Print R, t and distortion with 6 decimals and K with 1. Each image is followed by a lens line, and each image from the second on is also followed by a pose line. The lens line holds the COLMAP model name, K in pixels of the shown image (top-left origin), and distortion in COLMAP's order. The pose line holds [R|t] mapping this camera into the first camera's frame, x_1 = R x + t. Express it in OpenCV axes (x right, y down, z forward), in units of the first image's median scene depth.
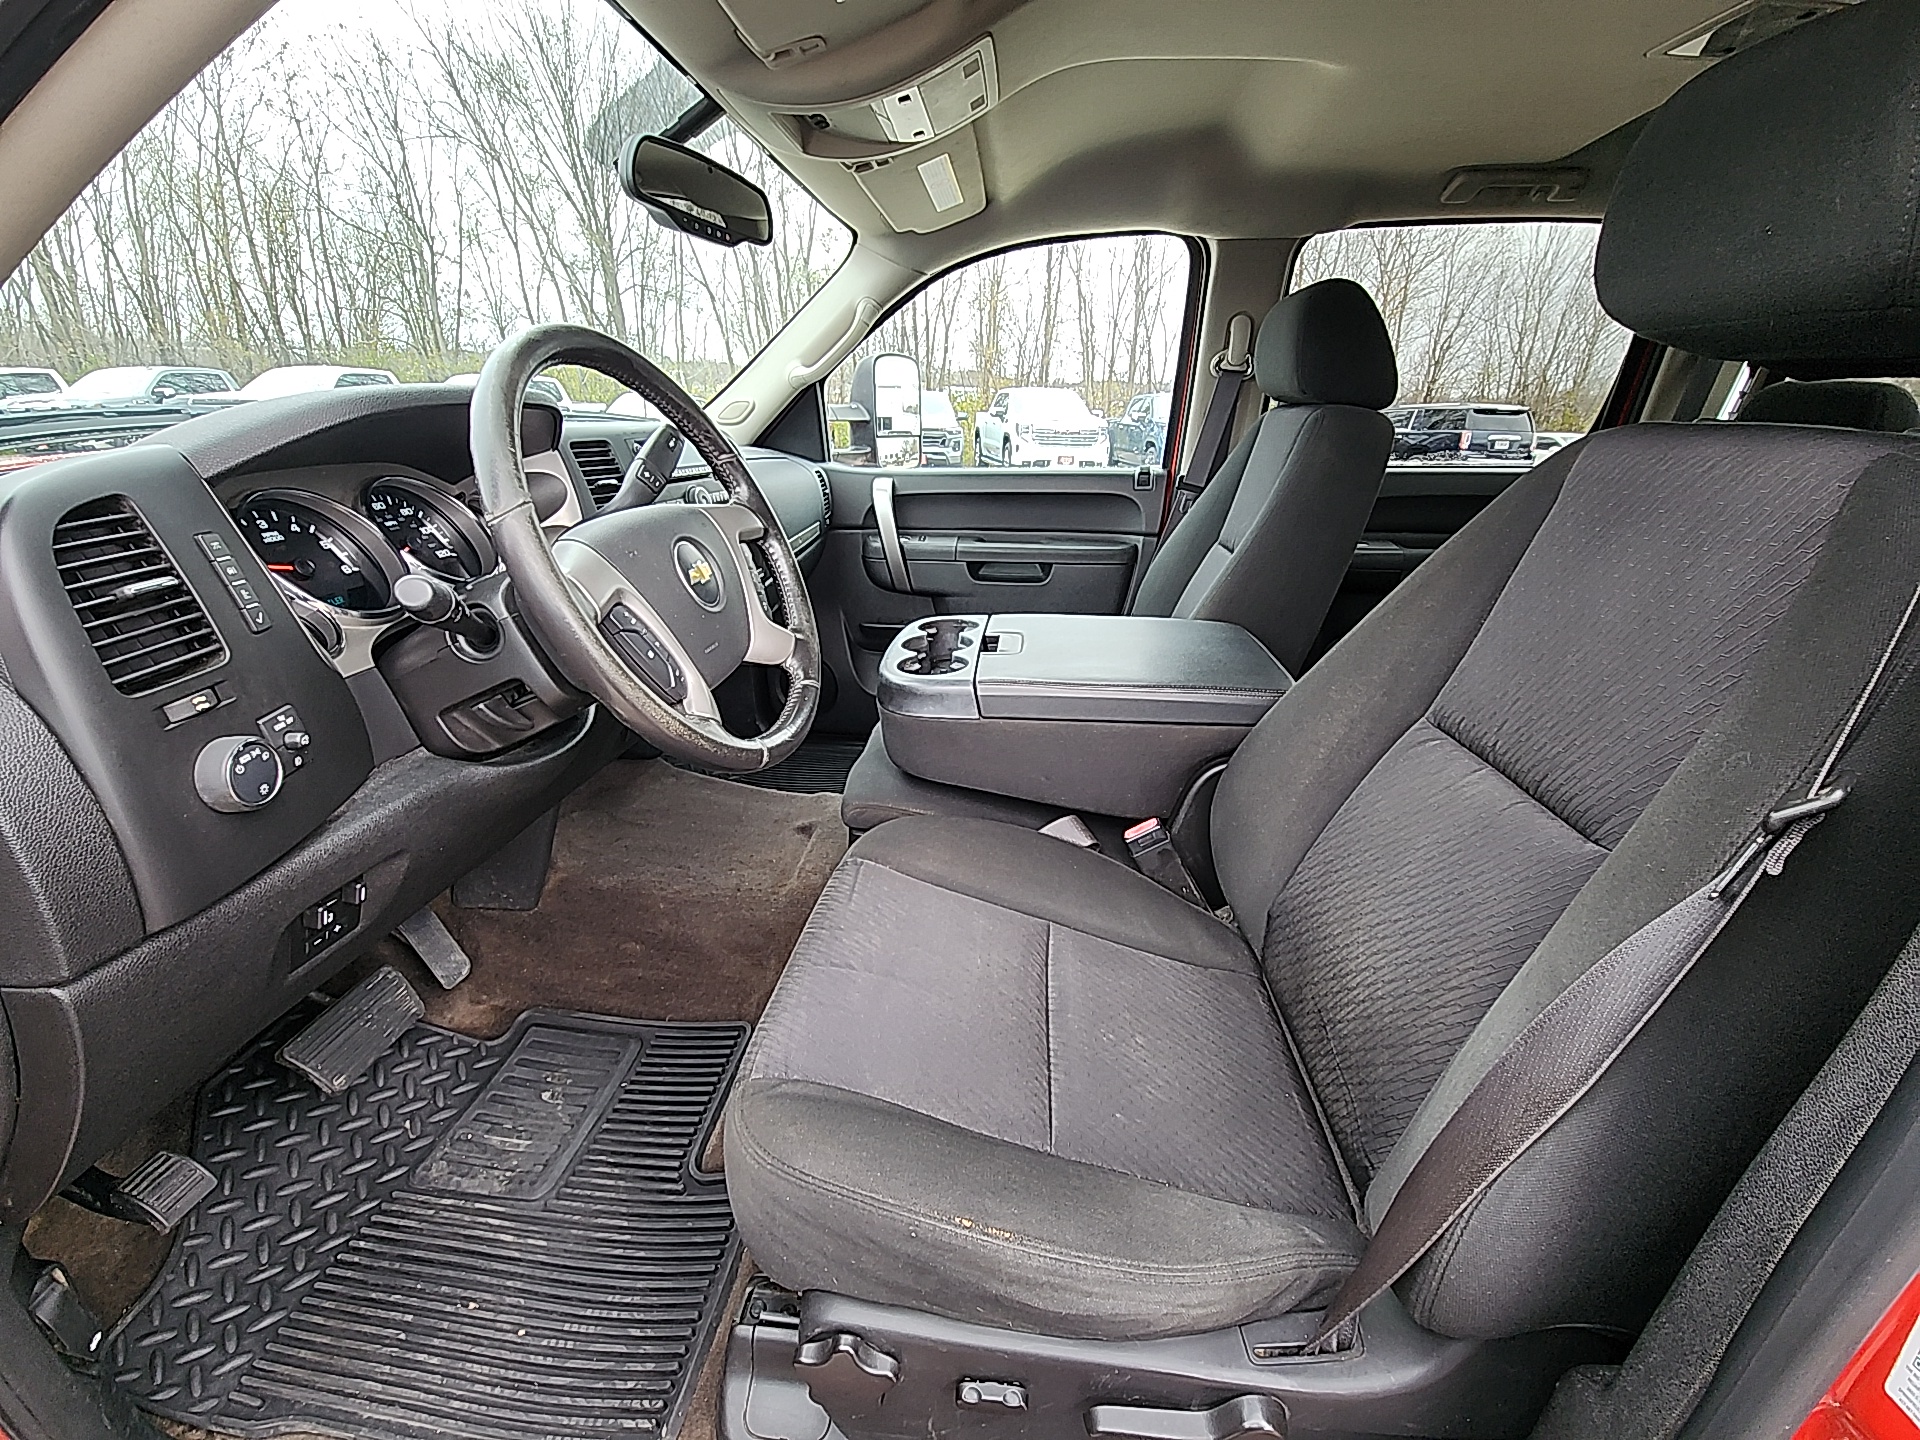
lens RADIAL K [[767.1, 0, 949.1], [0, 767.1, 702.6], [0, 0, 1]] dist [0.009825, -0.007751]
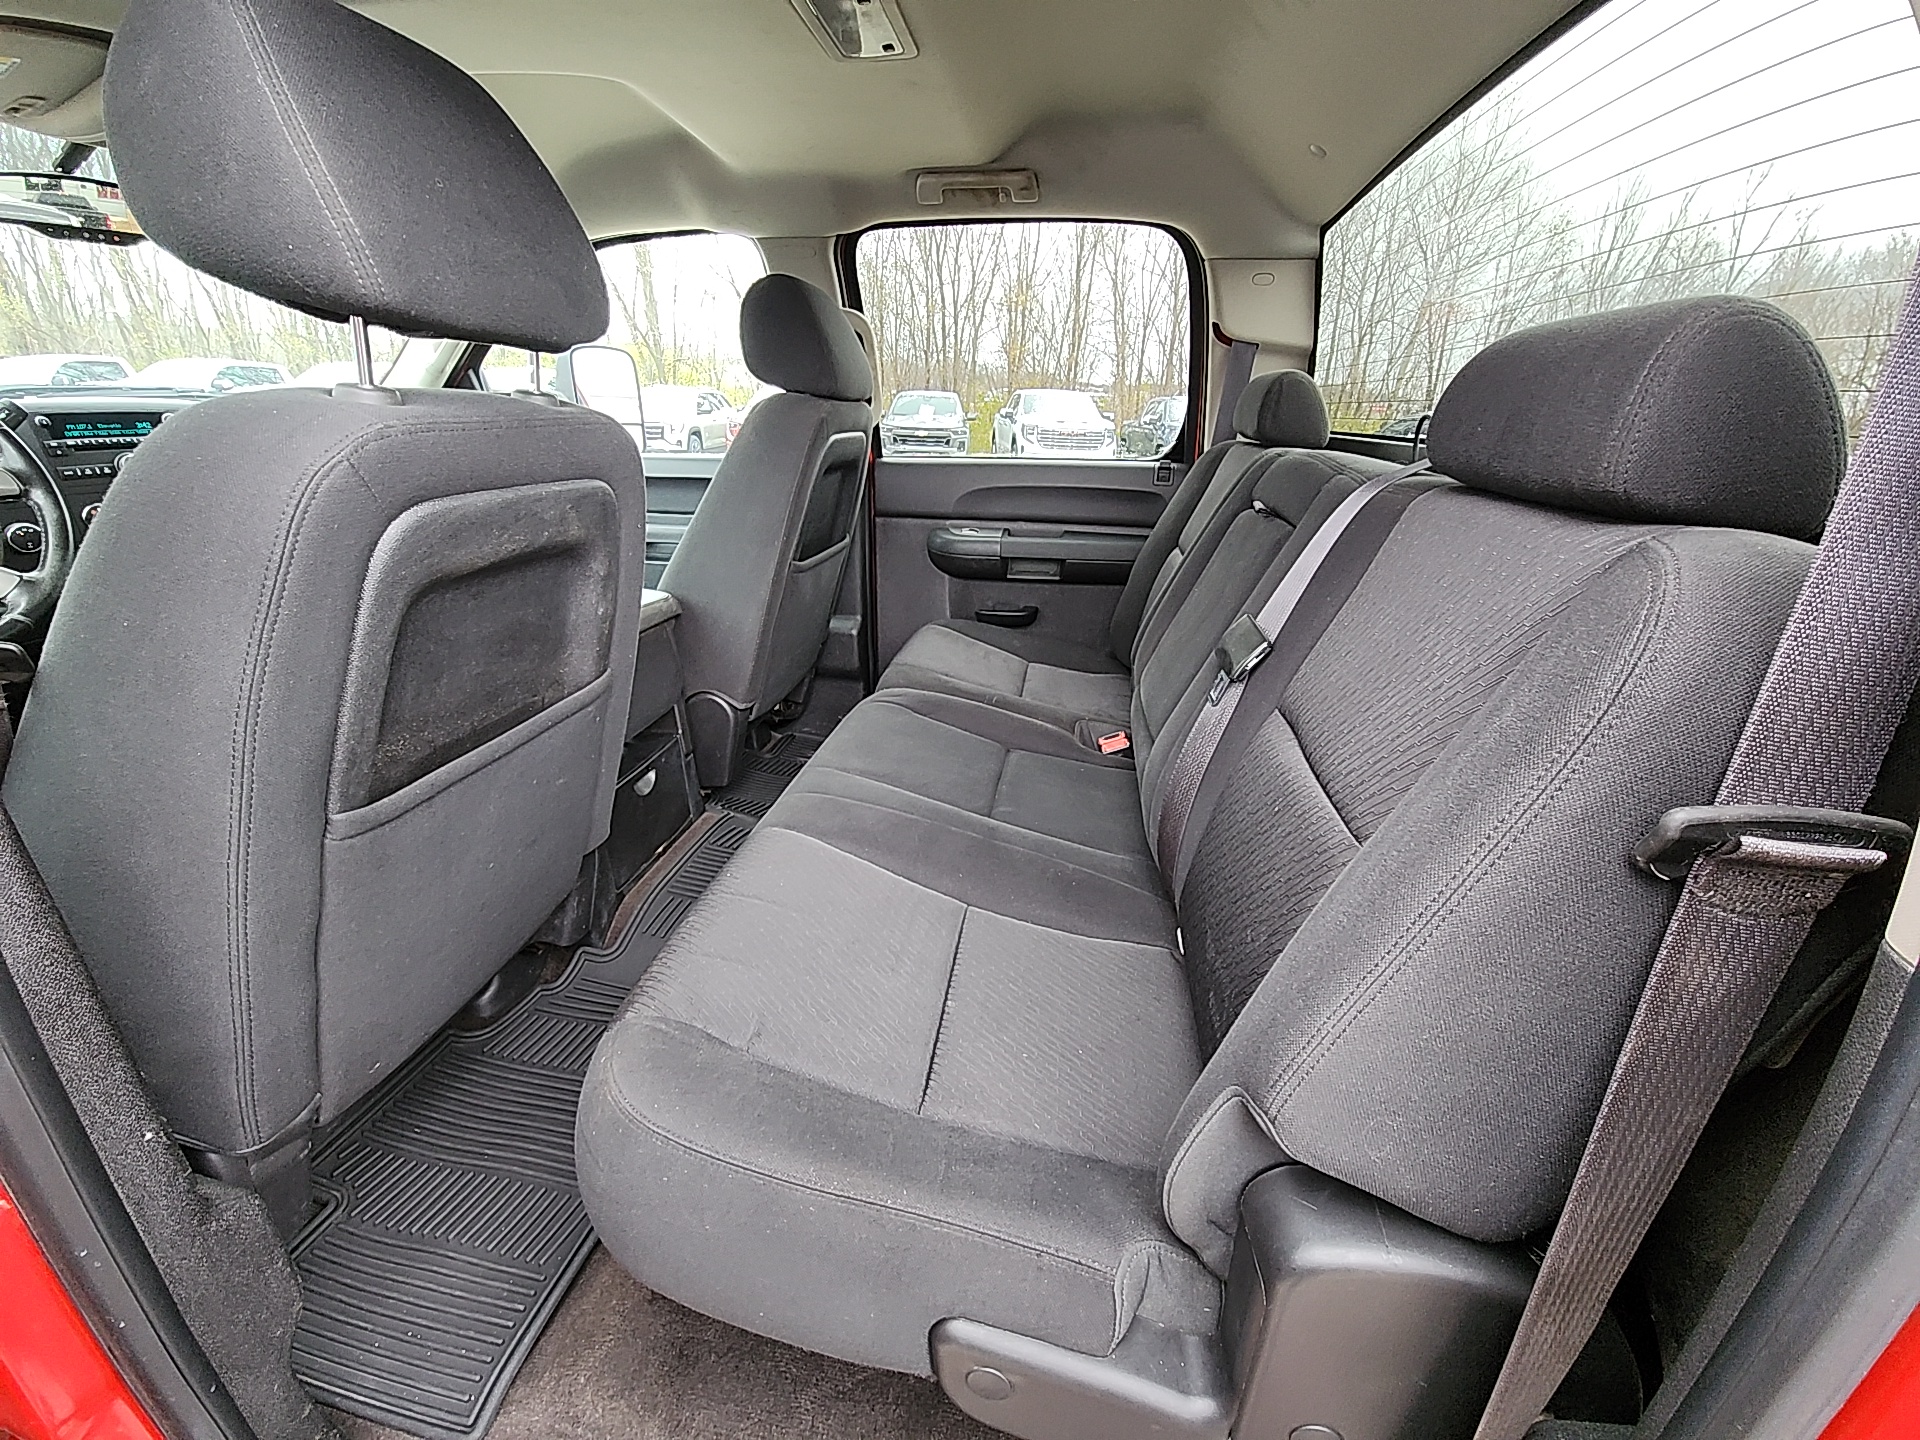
lens RADIAL K [[767.1, 0, 949.1], [0, 767.1, 702.6], [0, 0, 1]] dist [0.009825, -0.007751]
pose [[0.997242, 0.035738, -0.065047, 0.958294], [-0.035874, 0.999356, -0.000929, 0.041675], [0.064972, 0.003260, 0.997882, -0.051850]]
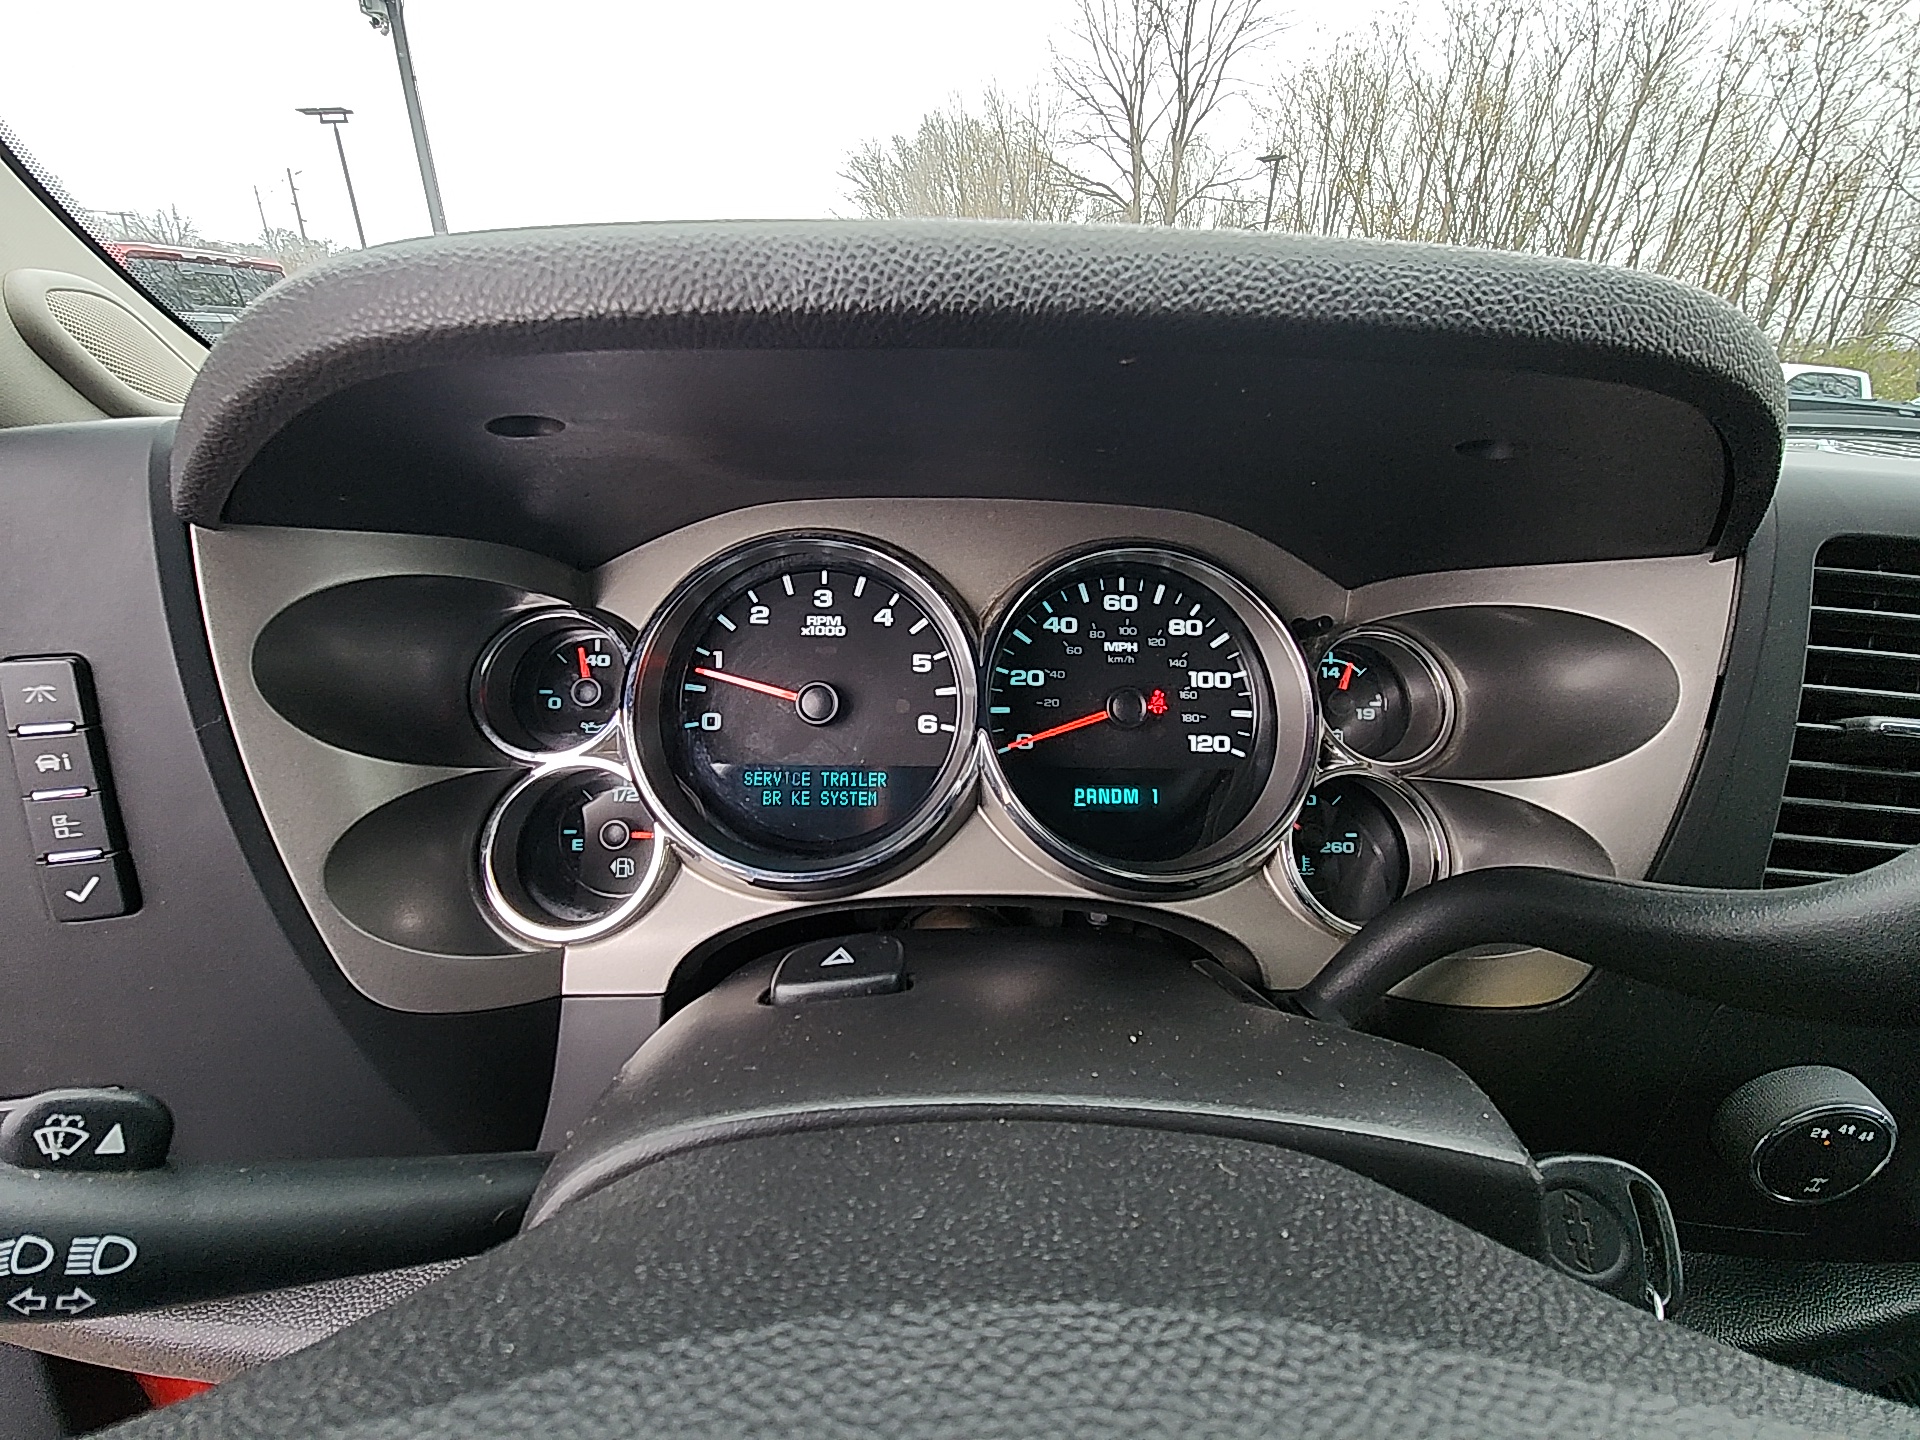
lens RADIAL K [[773.2, 0, 952.3], [0, 773.2, 708.9], [0, 0, 1]] dist [0.005509, -0.007702]
pose [[0.143209, 0.392355, -0.908597, -0.240773], [-0.386037, 0.867486, 0.313757, -0.214092], [0.911300, 0.305819, 0.275695, 0.574415]]
